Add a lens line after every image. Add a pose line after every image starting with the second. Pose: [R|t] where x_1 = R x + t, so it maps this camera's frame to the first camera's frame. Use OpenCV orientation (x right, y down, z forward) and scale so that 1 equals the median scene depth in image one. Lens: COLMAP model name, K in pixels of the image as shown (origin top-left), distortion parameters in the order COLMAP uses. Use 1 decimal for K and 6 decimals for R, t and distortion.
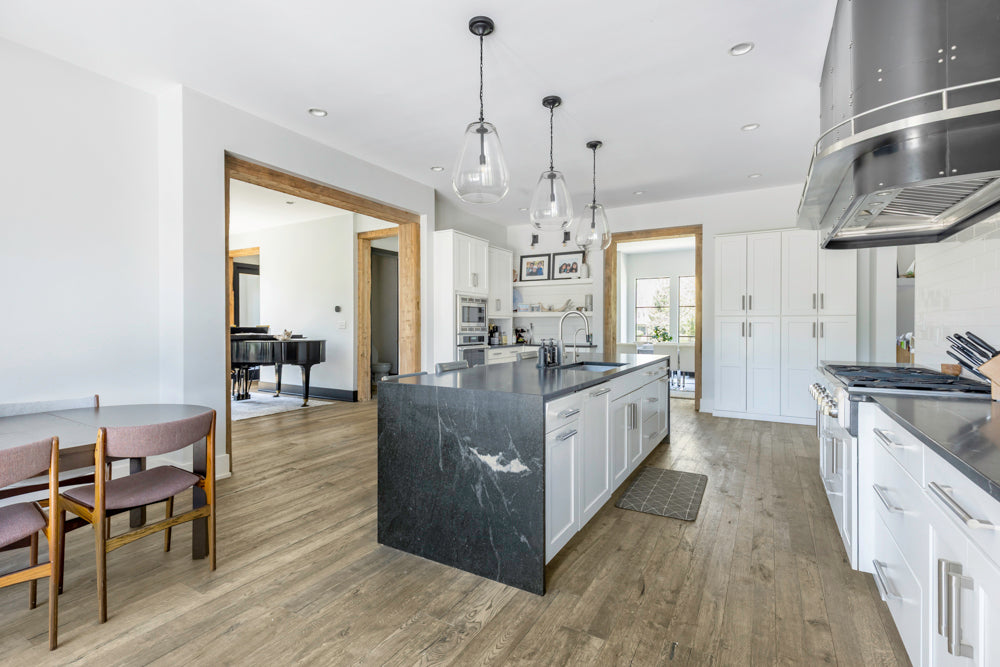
lens RADIAL K [[465.6, 0, 498.8], [0, 465.6, 335.6], [0, 0, 1]] dist [0.002263, 0.000280]
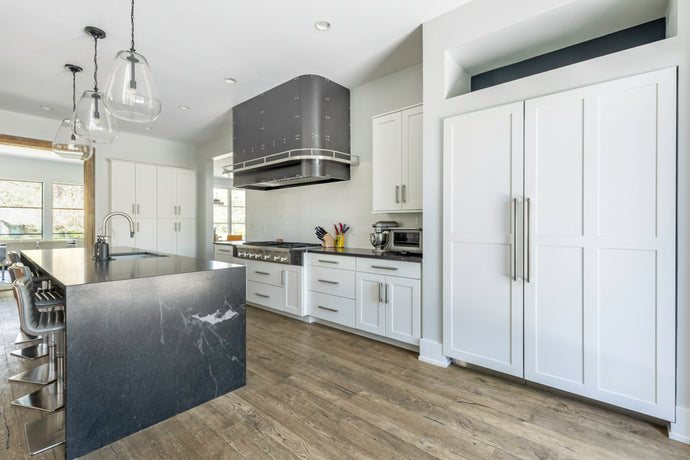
lens RADIAL K [[308.5, 0, 345.0], [0, 308.5, 230.0], [0, 0, 1]] dist [0.000741, -0.000126]
pose [[0.185914, -0.015551, 0.982443, -0.821462], [0.016912, 0.999777, 0.012625, -0.010351], [-0.982421, 0.014268, 0.186135, 0.379589]]
